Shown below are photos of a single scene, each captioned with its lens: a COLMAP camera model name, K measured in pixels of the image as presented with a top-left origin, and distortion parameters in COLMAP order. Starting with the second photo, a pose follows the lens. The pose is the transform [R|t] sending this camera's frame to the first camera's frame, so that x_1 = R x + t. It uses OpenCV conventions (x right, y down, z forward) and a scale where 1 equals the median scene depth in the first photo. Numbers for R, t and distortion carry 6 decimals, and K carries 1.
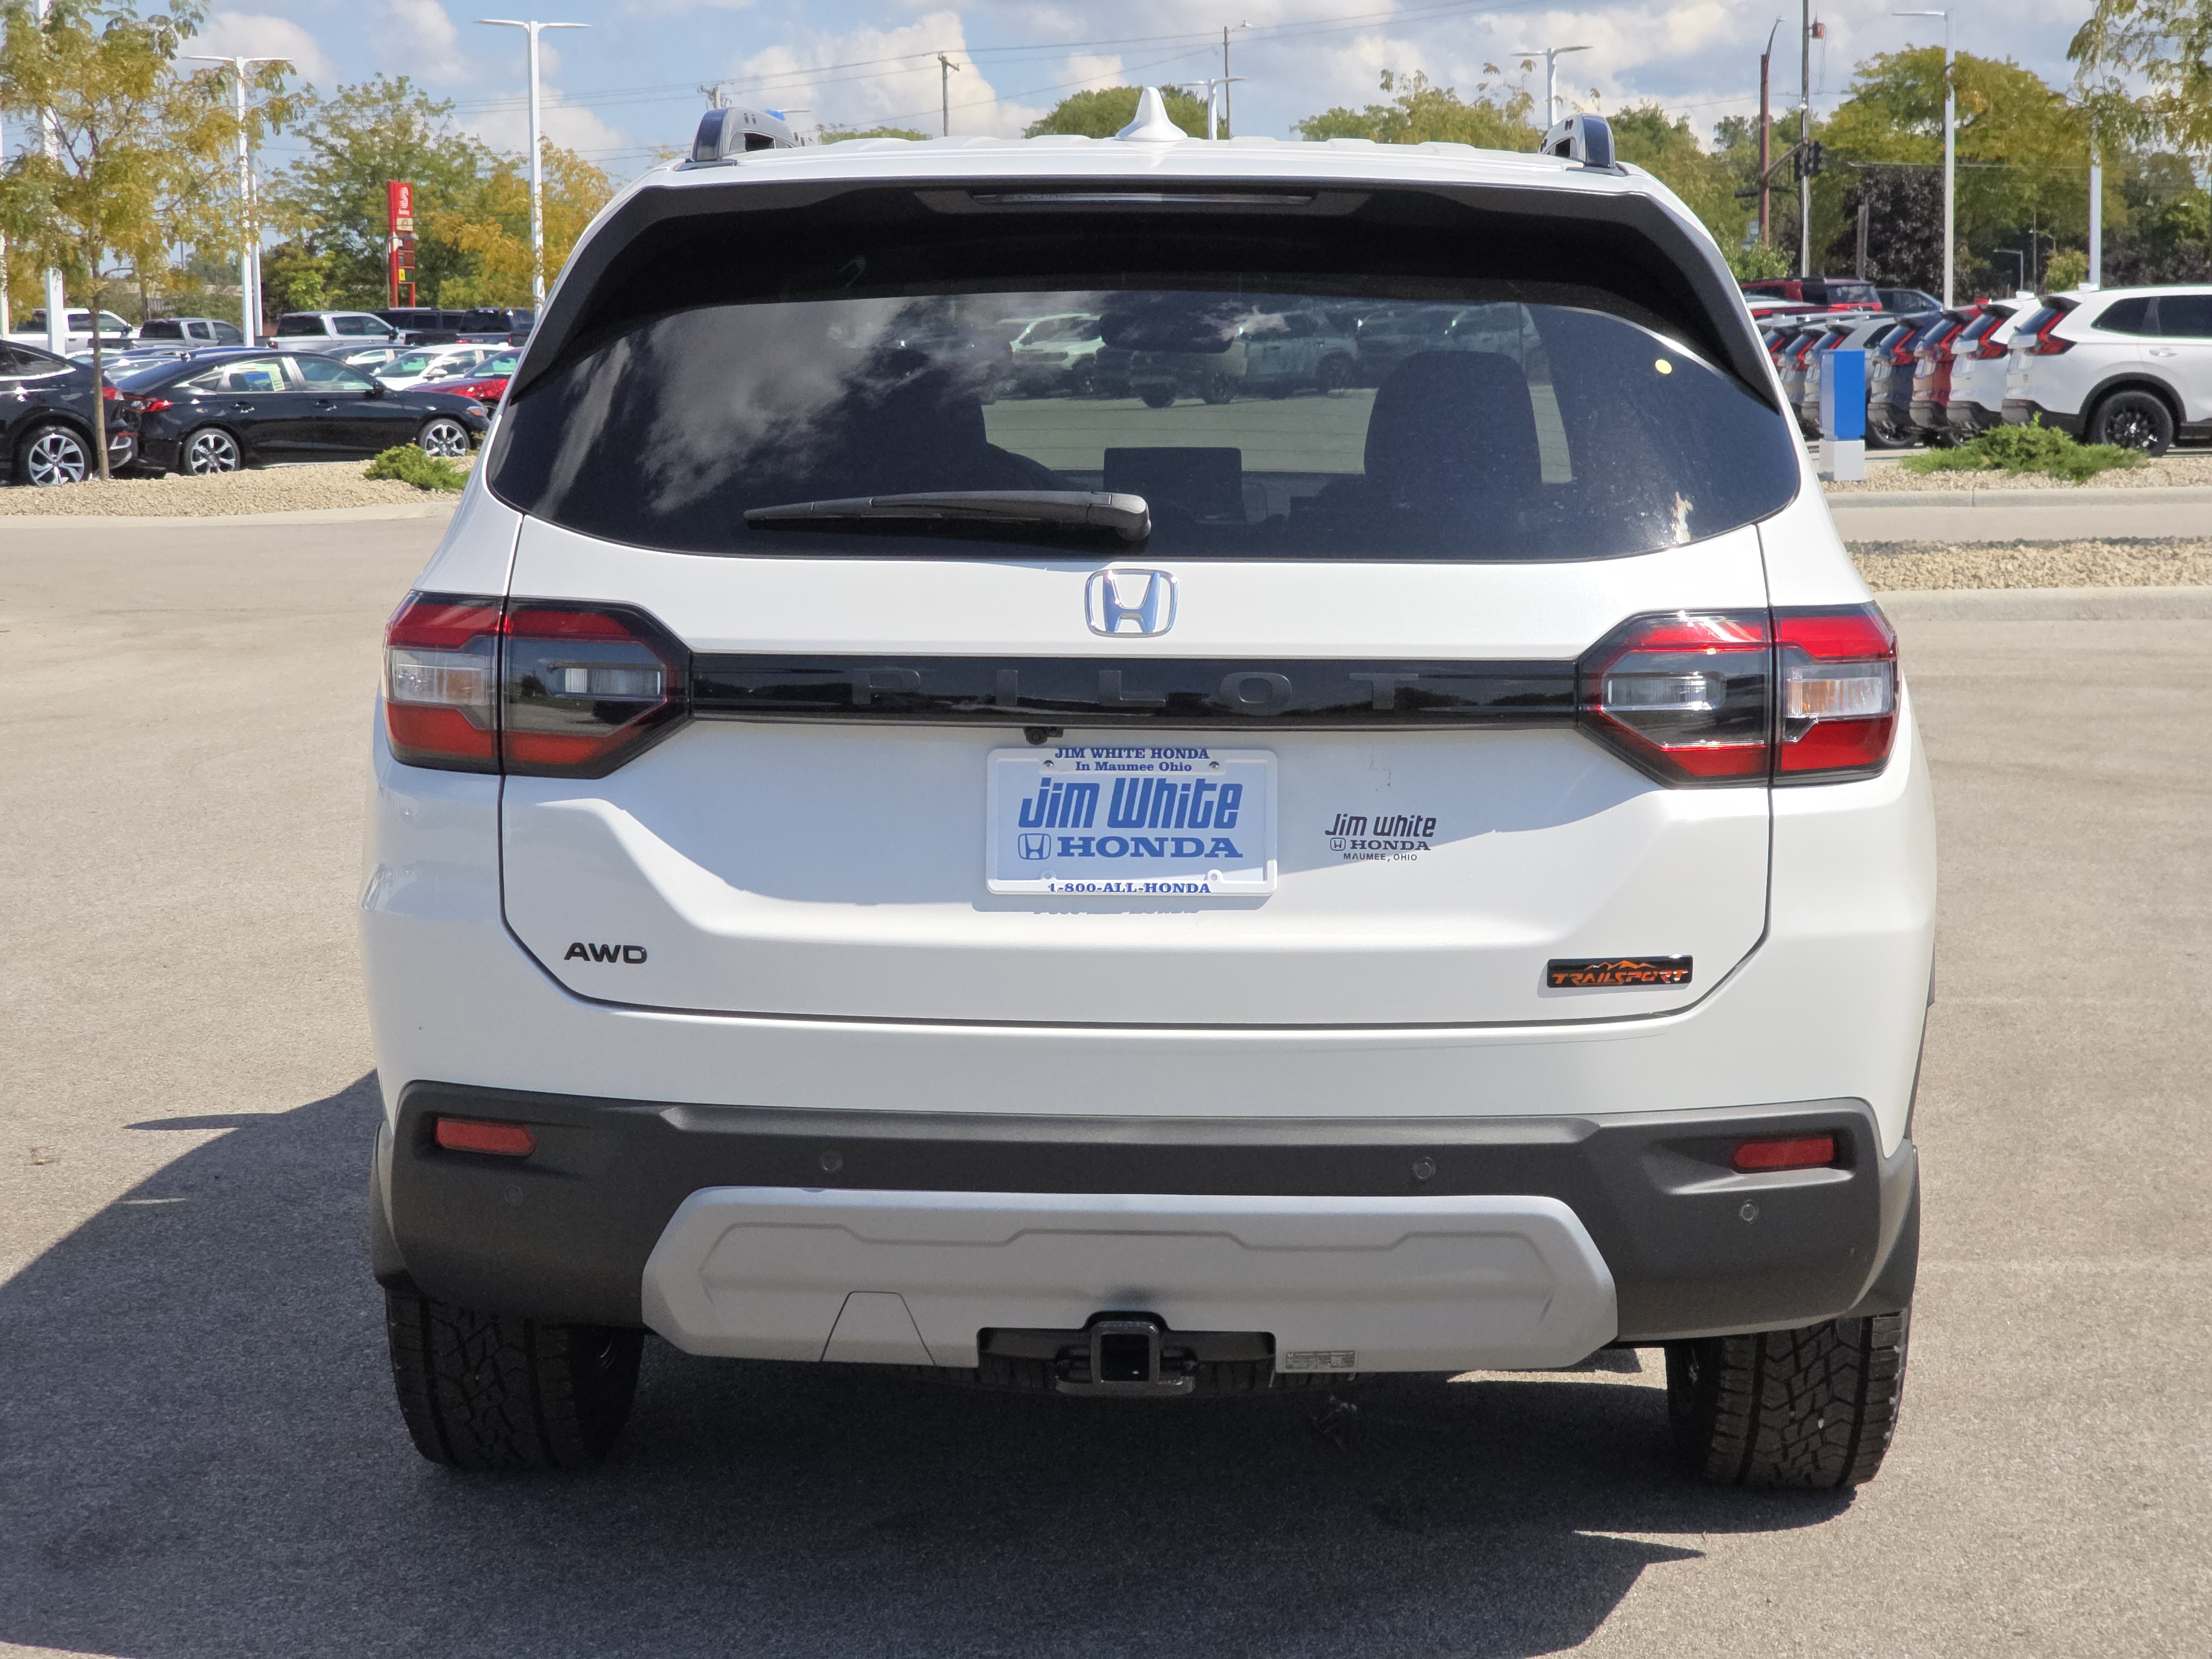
lens RADIAL K [[4397.7, 0, 1106.3], [0, 4397.7, 831.6], [0, 0, 1]] dist [-0.065508, 0.000000]
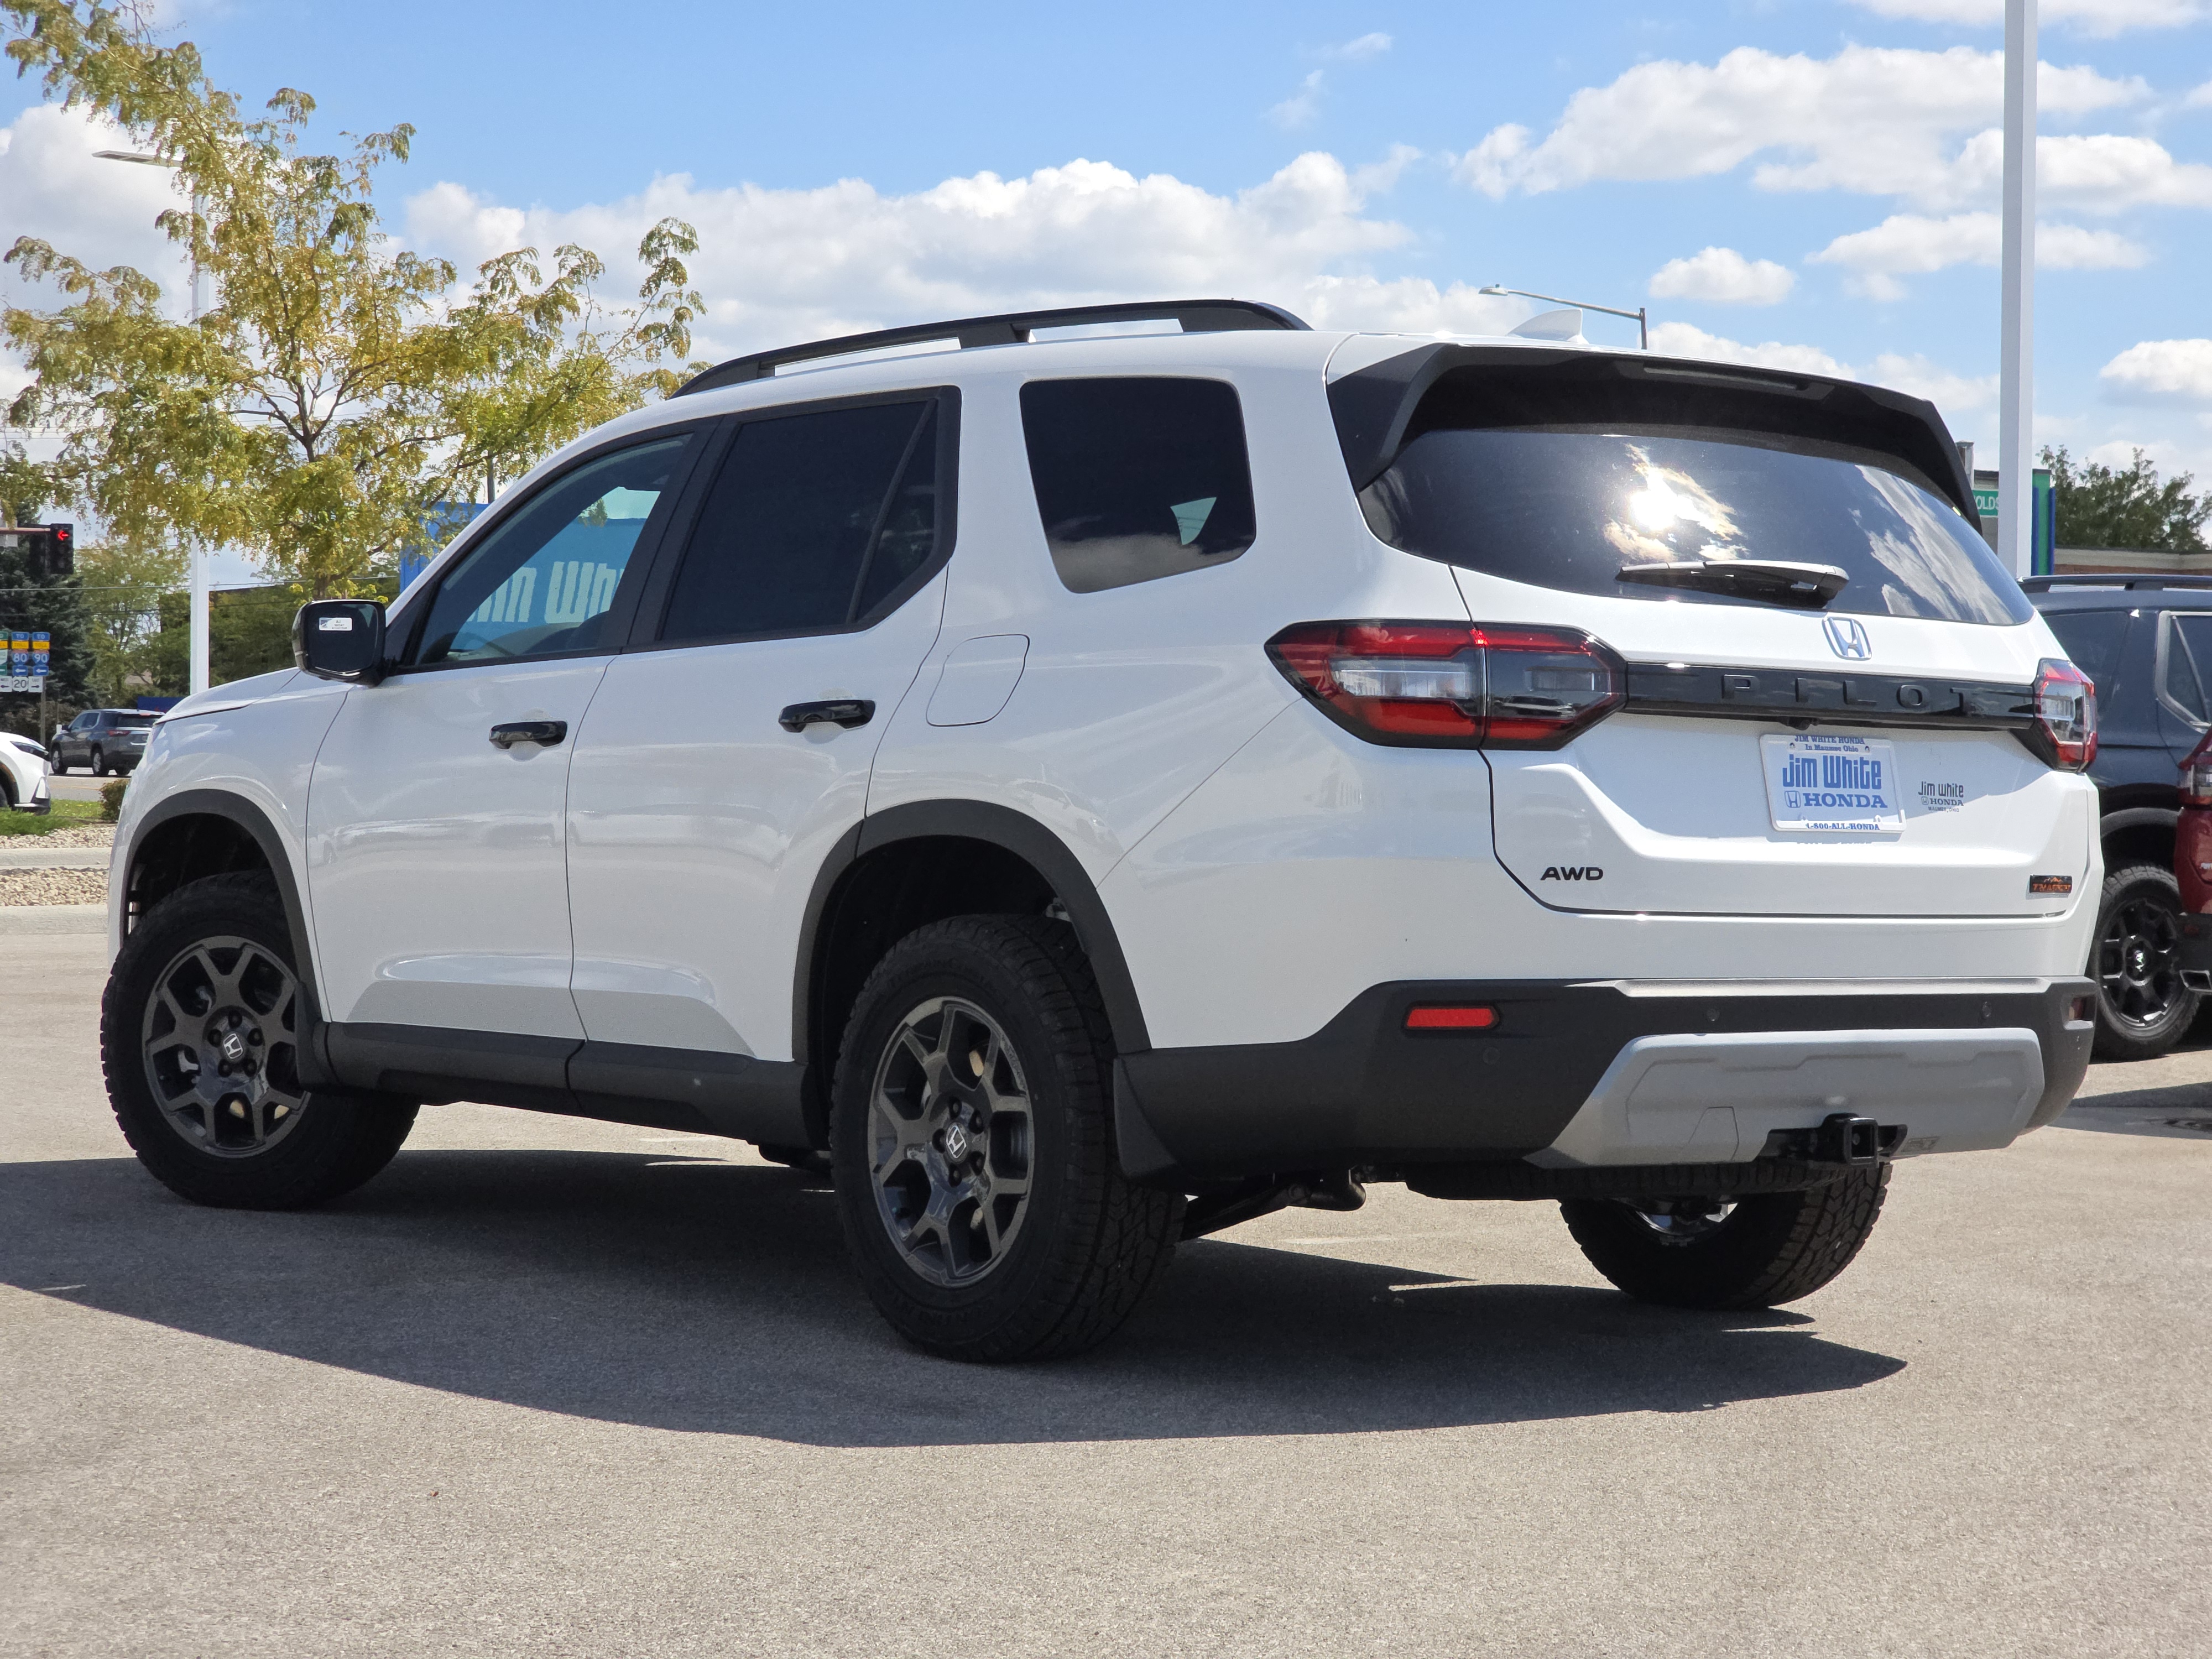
lens RADIAL K [[4397.7, 0, 1105.6], [0, 4397.7, 827.5], [0, 0, 1]] dist [-0.065508, 0.000000]
pose [[0.776257, 0.009013, 0.630352, -1.133873], [0.054635, 0.995174, -0.081512, 0.121242], [-0.628044, 0.097713, 0.772018, -0.001246]]
